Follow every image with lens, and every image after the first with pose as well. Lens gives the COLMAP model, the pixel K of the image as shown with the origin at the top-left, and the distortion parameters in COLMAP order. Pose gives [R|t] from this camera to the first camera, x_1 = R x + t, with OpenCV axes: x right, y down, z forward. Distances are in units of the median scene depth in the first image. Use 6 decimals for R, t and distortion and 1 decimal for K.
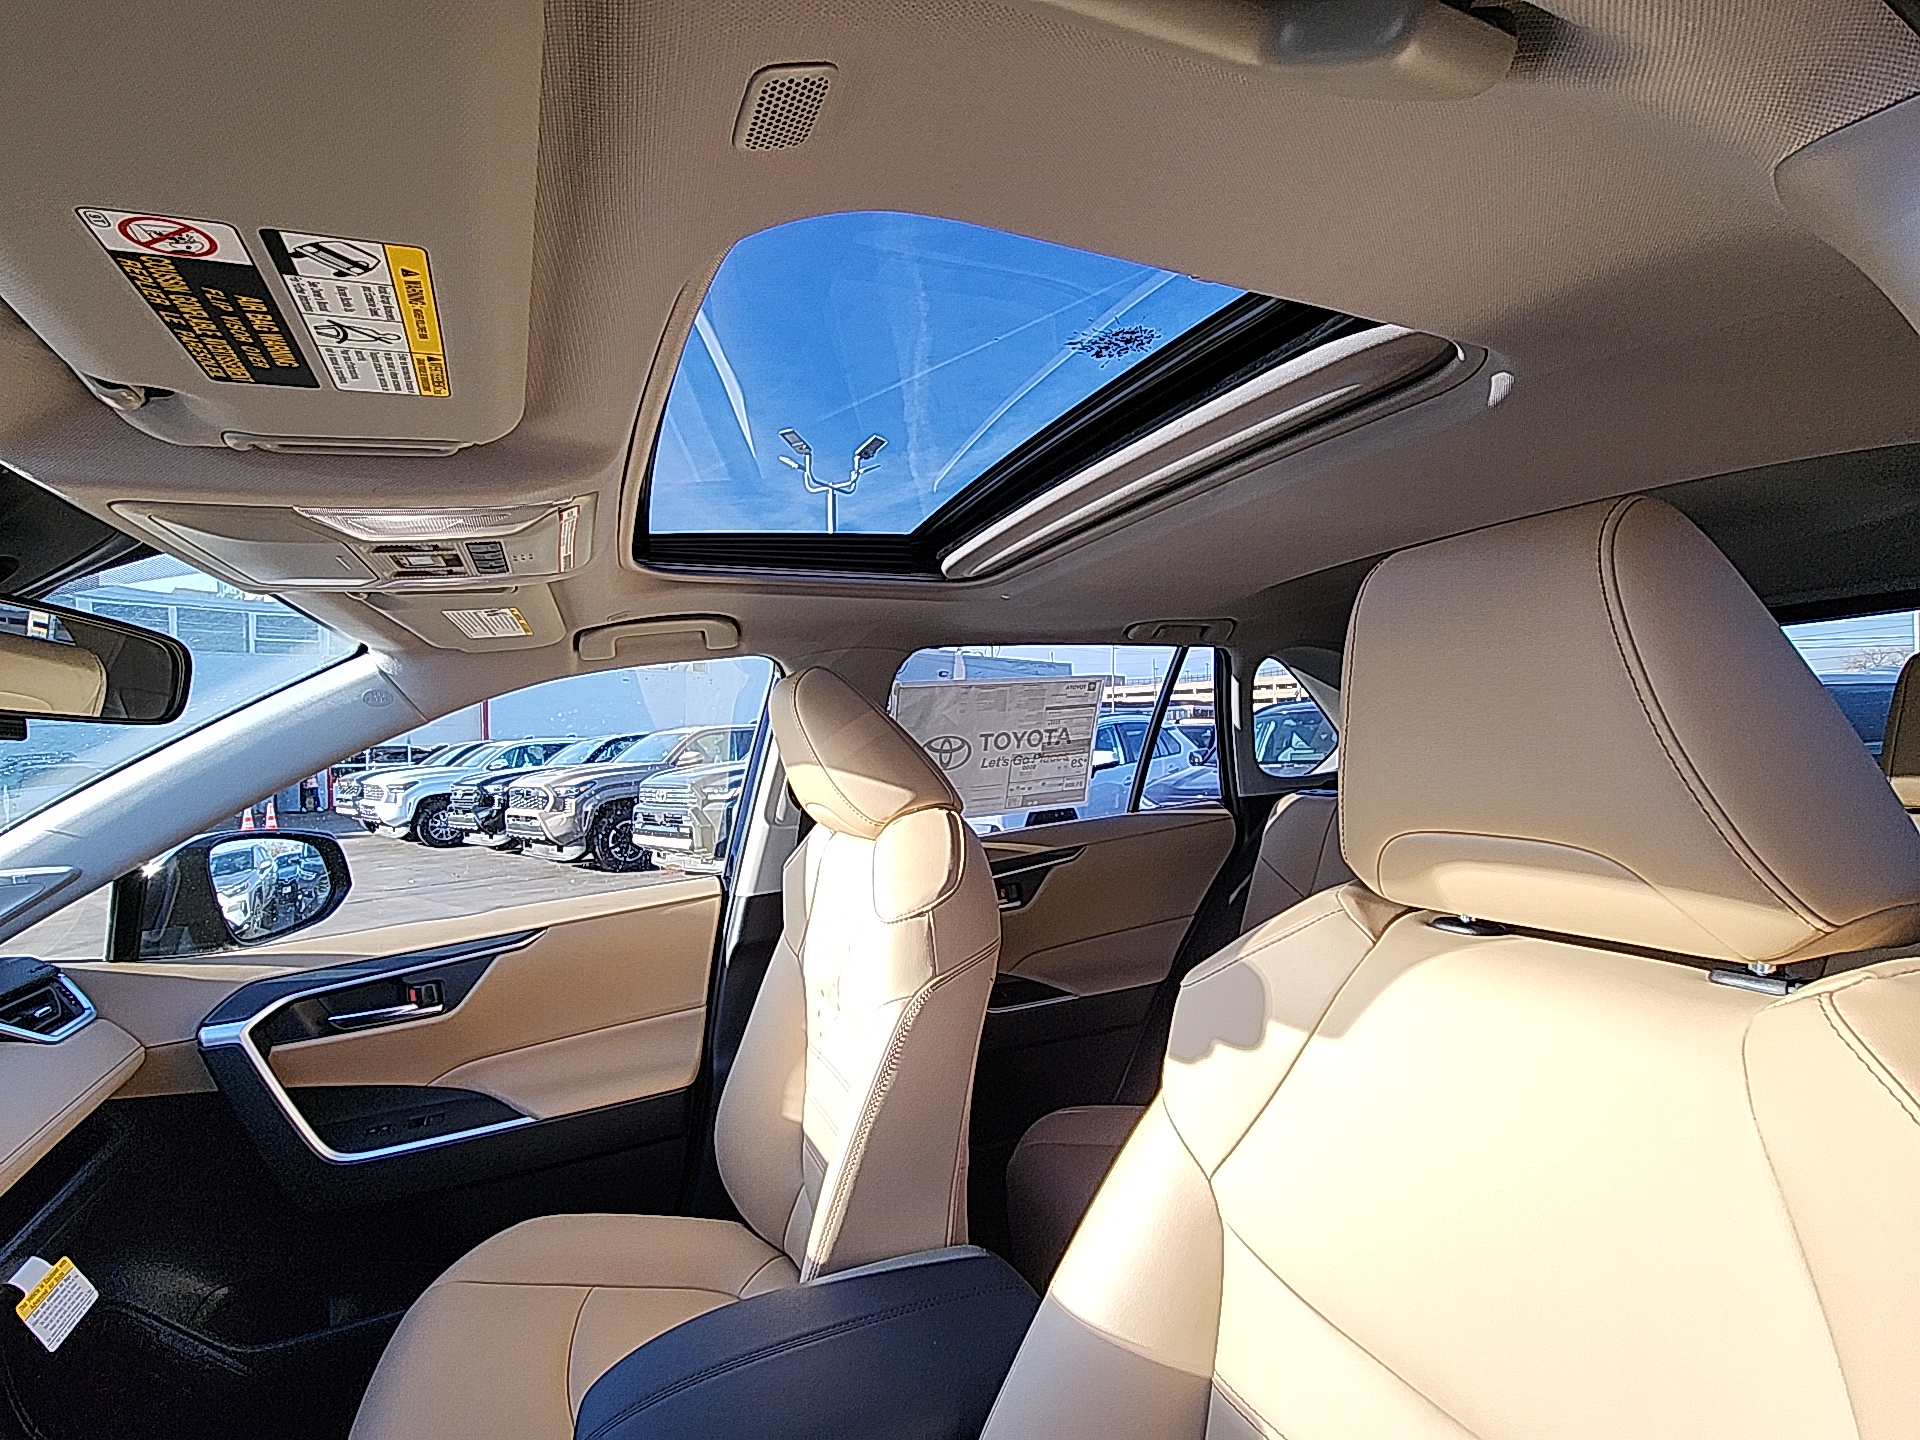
lens RADIAL K [[825.5, 0, 964.4], [0, 825.5, 726.7], [0, 0, 1]] dist [0.011621, -0.011036]
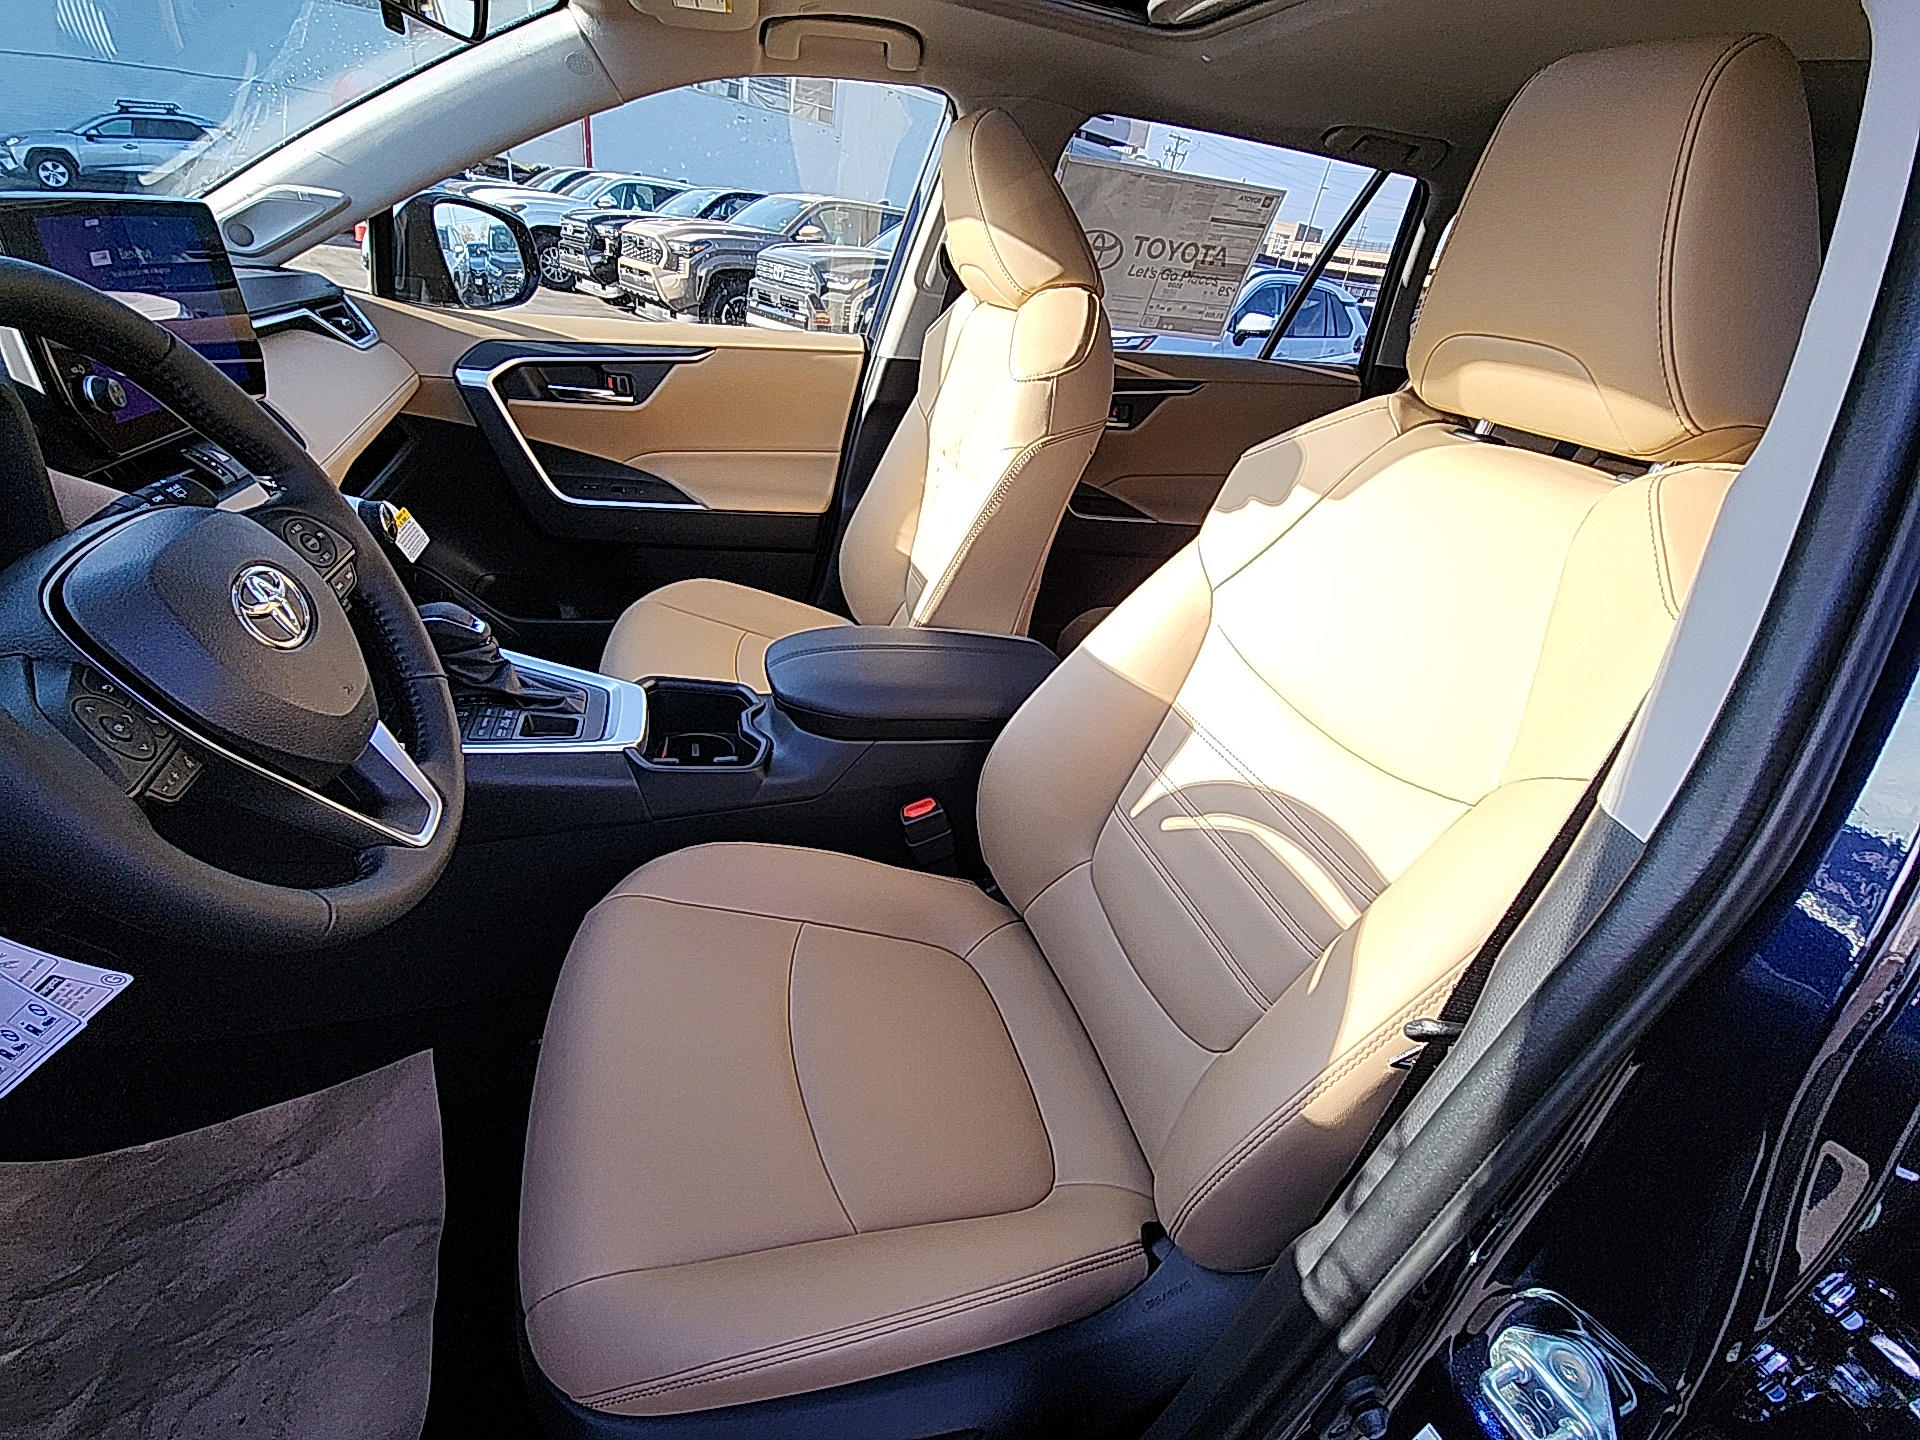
lens RADIAL K [[825.5, 0, 964.4], [0, 825.5, 726.7], [0, 0, 1]] dist [0.011621, -0.011036]
pose [[0.972123, 0.229650, -0.047308, 0.001483], [-0.174810, 0.844322, 0.506519, 0.037593], [0.156266, -0.484129, 0.860930, -0.147234]]
